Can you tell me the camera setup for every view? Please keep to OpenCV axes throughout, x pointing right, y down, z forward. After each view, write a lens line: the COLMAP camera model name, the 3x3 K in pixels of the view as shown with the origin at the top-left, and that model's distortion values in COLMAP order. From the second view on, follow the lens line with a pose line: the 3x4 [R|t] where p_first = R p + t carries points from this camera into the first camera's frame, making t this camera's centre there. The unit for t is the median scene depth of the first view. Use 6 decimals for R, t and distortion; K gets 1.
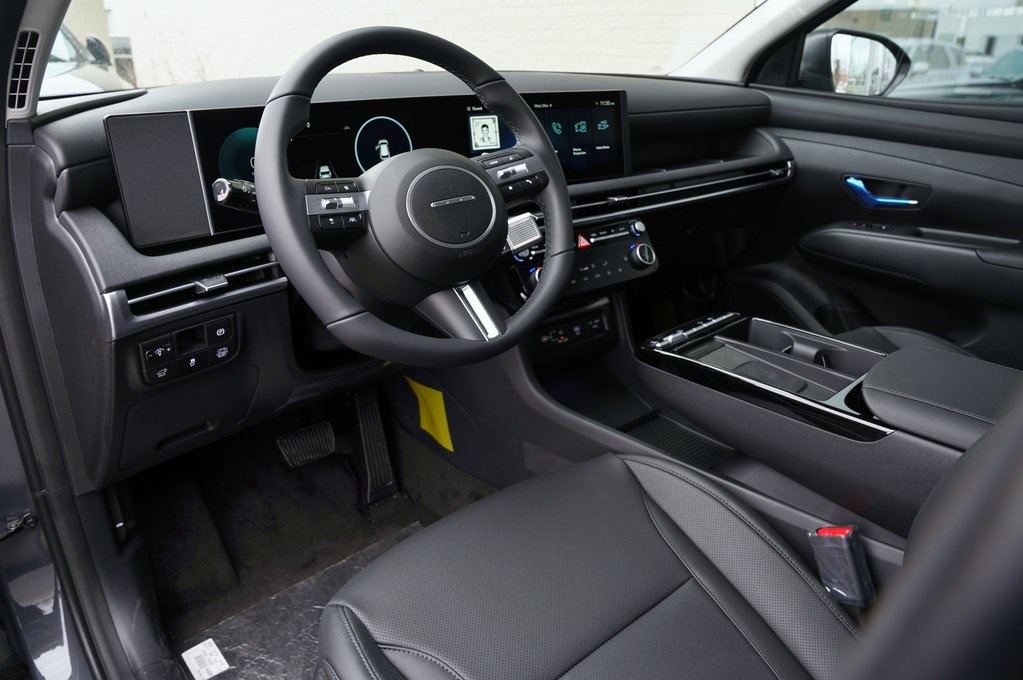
lens RADIAL K [[706.7, 0, 519.9], [0, 706.7, 340.1], [0, 0, 1]] dist [-0.092408, 0.036999]
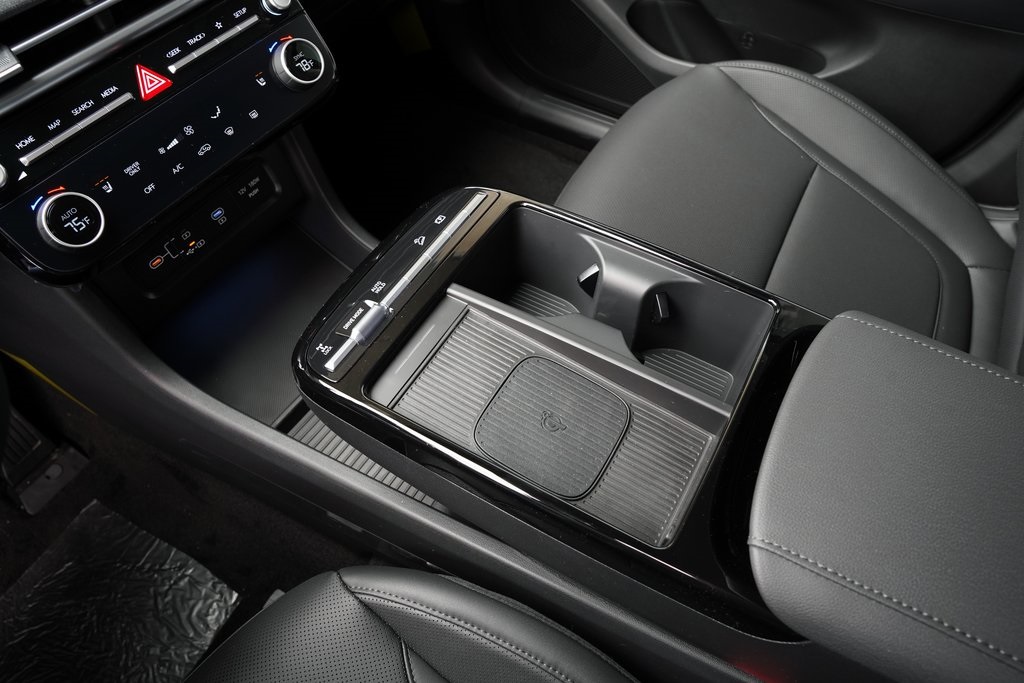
lens RADIAL K [[707.4, 0, 507.1], [0, 707.4, 339.7], [0, 0, 1]] dist [-0.092408, 0.036999]
pose [[0.958072, -0.238815, 0.158323, 0.193148], [0.122707, 0.841294, 0.526467, -0.195845], [-0.258924, -0.484966, 0.835324, 0.466414]]
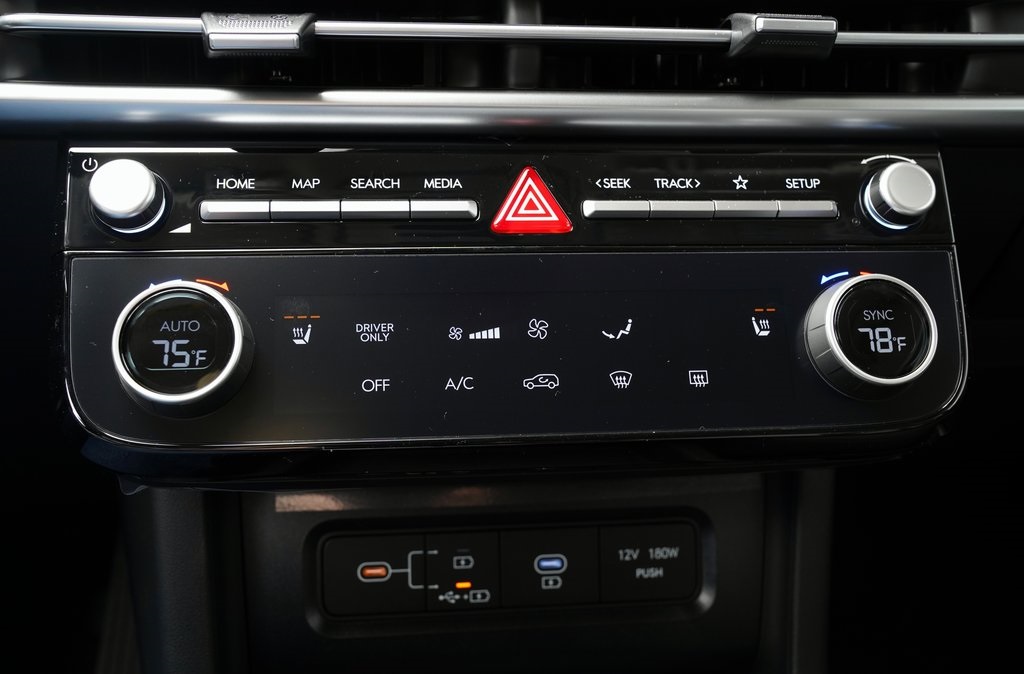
lens RADIAL K [[1035.4, 0, 505.0], [0, 1035.4, 339.6], [0, 0, 1]] dist [-0.009197, 0.000000]
pose [[0.845838, 0.228245, -0.482143, 0.229876], [-0.229331, 0.971640, 0.057648, -0.112090], [0.481627, 0.061809, 0.874194, 0.702413]]
